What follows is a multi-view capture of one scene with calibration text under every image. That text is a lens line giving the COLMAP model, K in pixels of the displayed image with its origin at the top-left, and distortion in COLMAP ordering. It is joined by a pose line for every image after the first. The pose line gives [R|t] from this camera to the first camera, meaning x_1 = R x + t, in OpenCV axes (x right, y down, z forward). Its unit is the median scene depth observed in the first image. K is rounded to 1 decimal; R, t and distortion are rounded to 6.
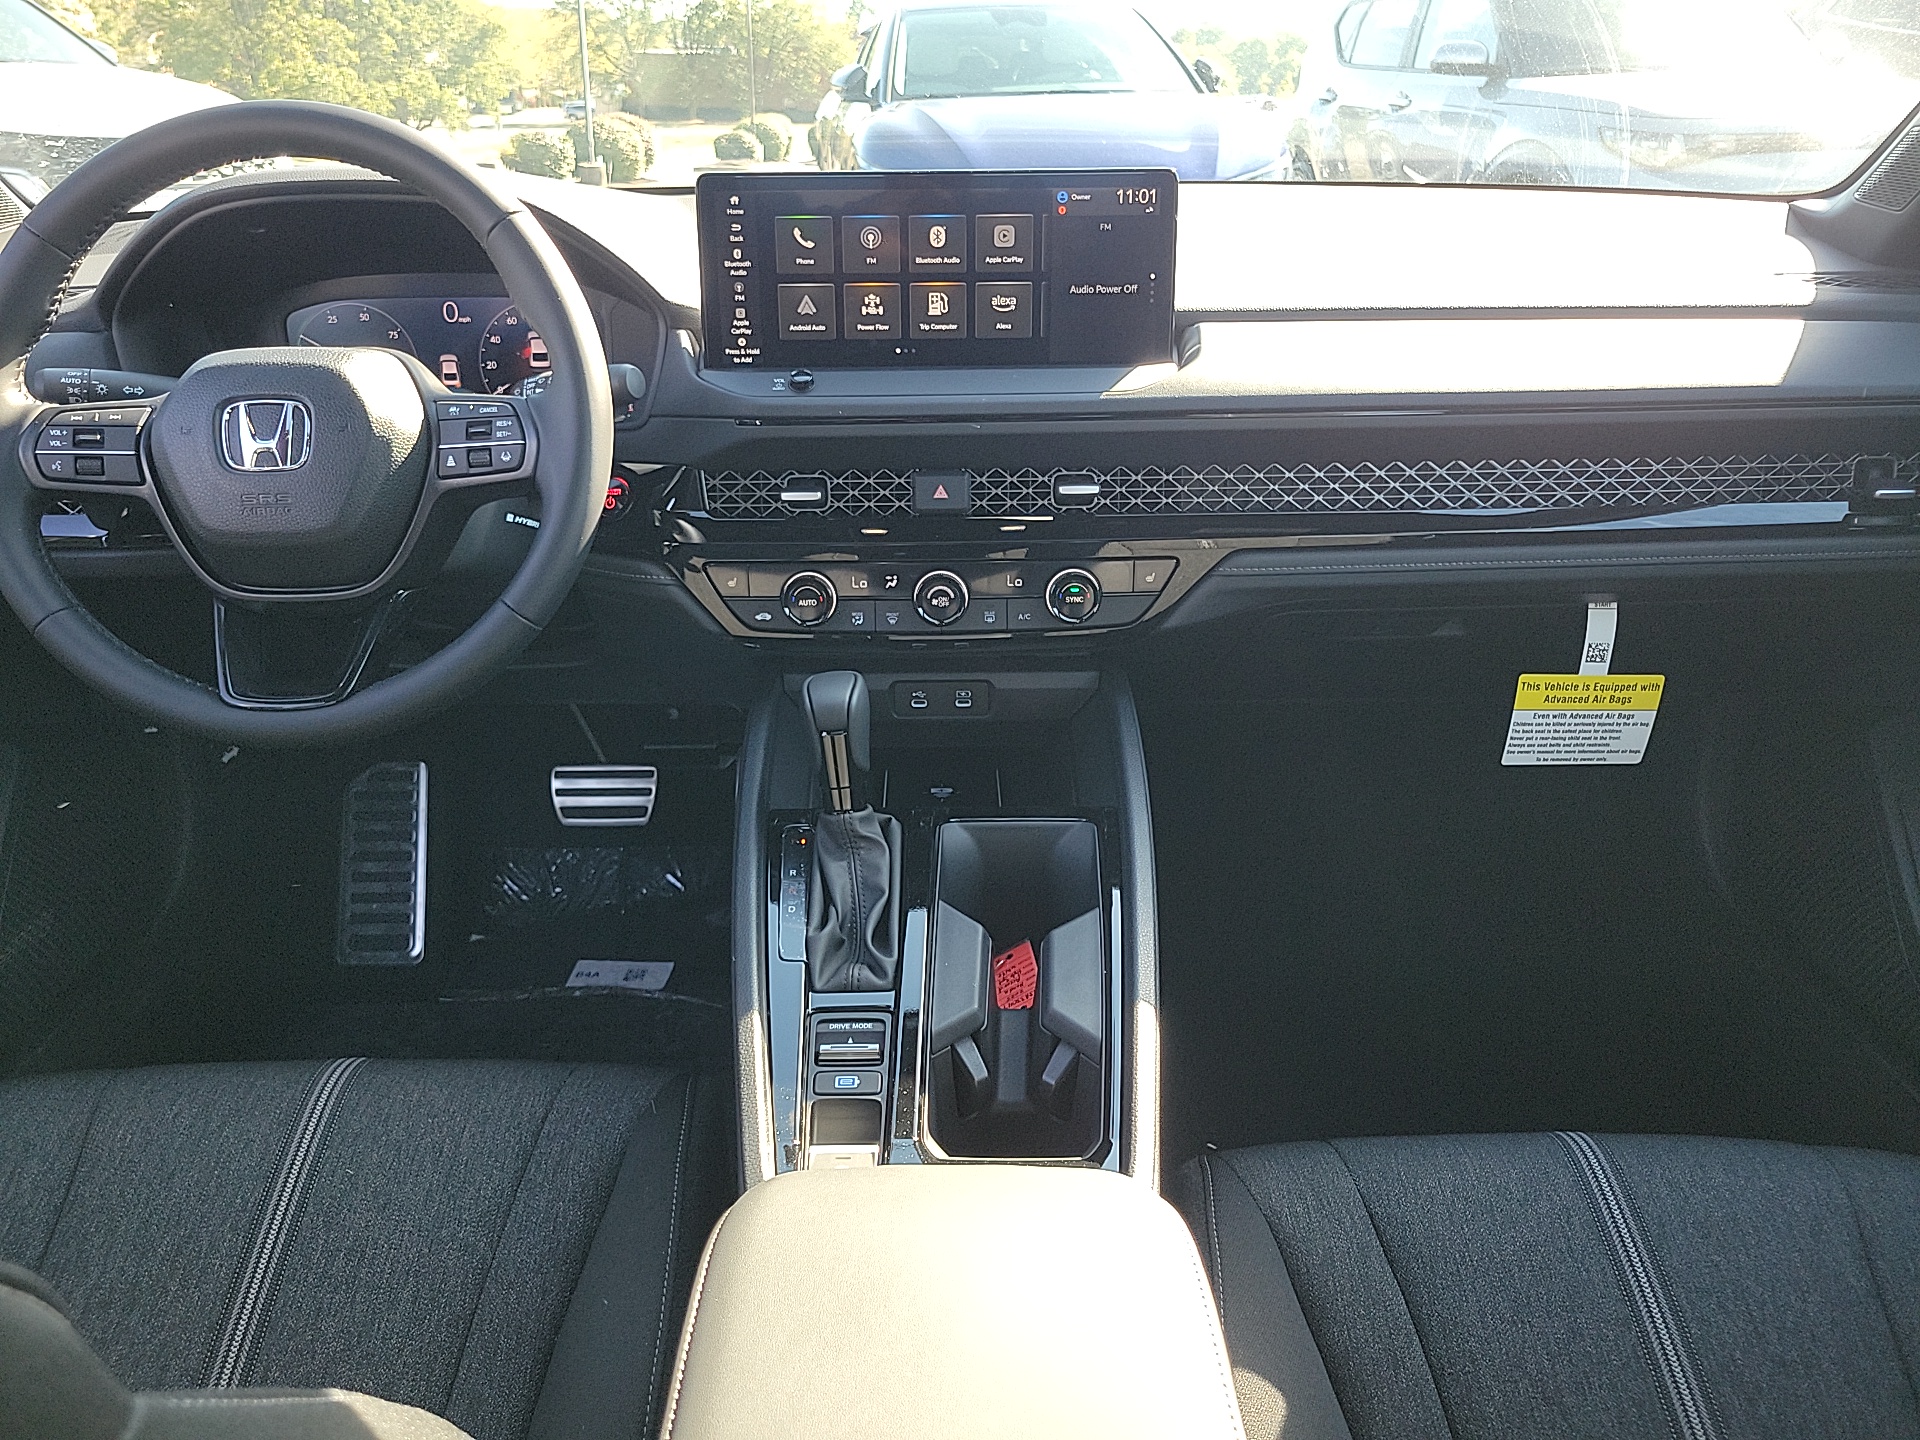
lens RADIAL K [[1473.4, 0, 948.4], [0, 1473.4, 720.6], [0, 0, 1]] dist [0.044606, -0.043261]
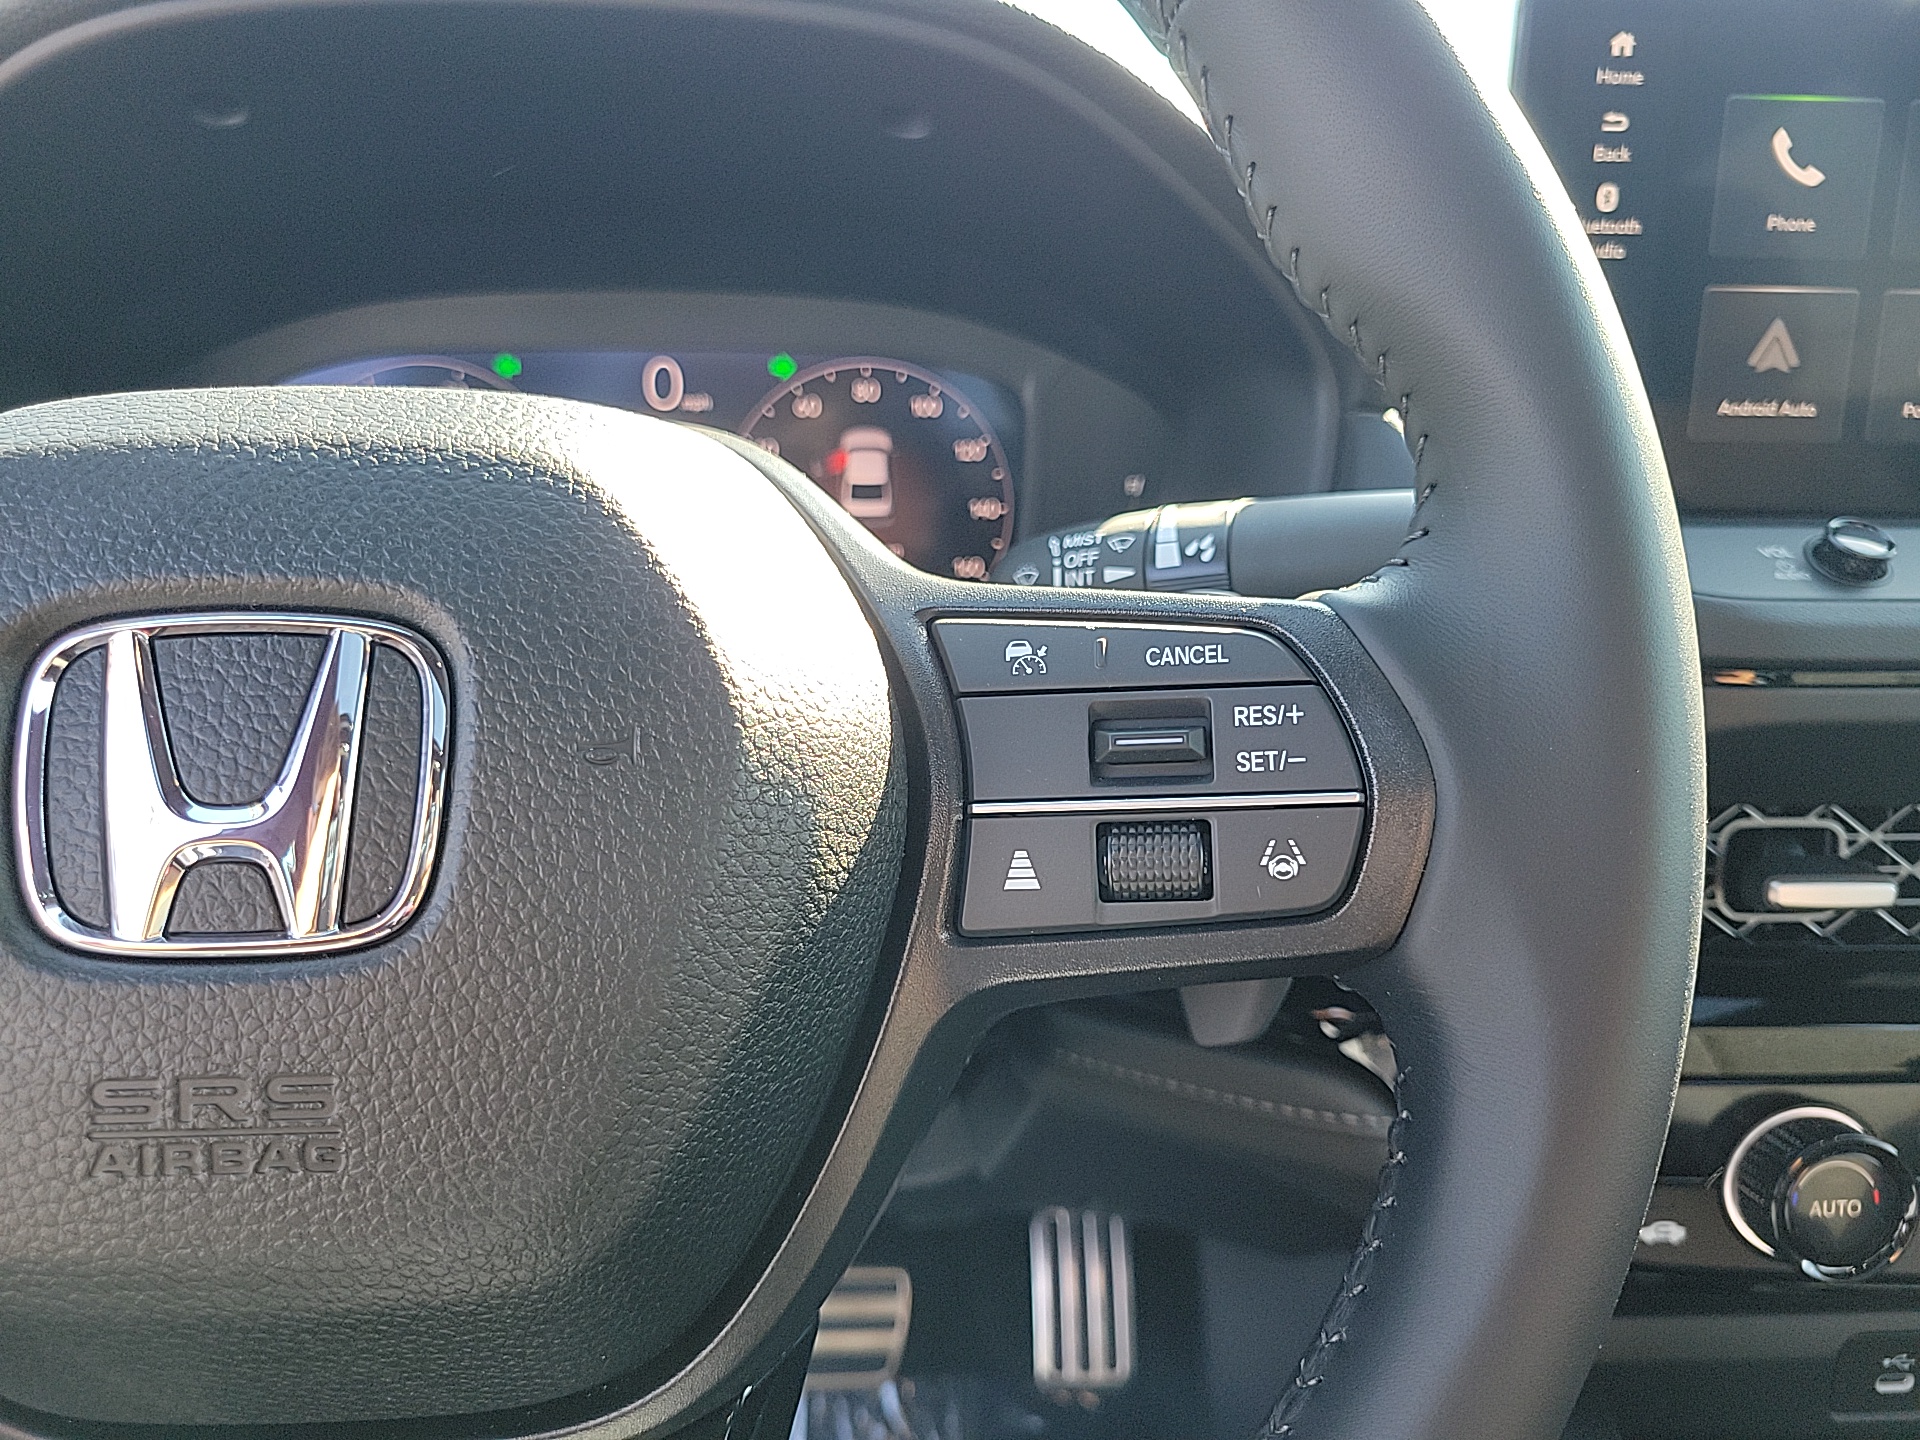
lens RADIAL K [[1473.4, 0, 947.5], [0, 1473.4, 719.5], [0, 0, 1]] dist [0.044606, -0.043261]
pose [[0.998770, 0.009668, 0.048634, -0.311805], [-0.003941, 0.993183, -0.116502, -0.149371], [-0.049428, 0.116167, 0.991999, 0.665403]]
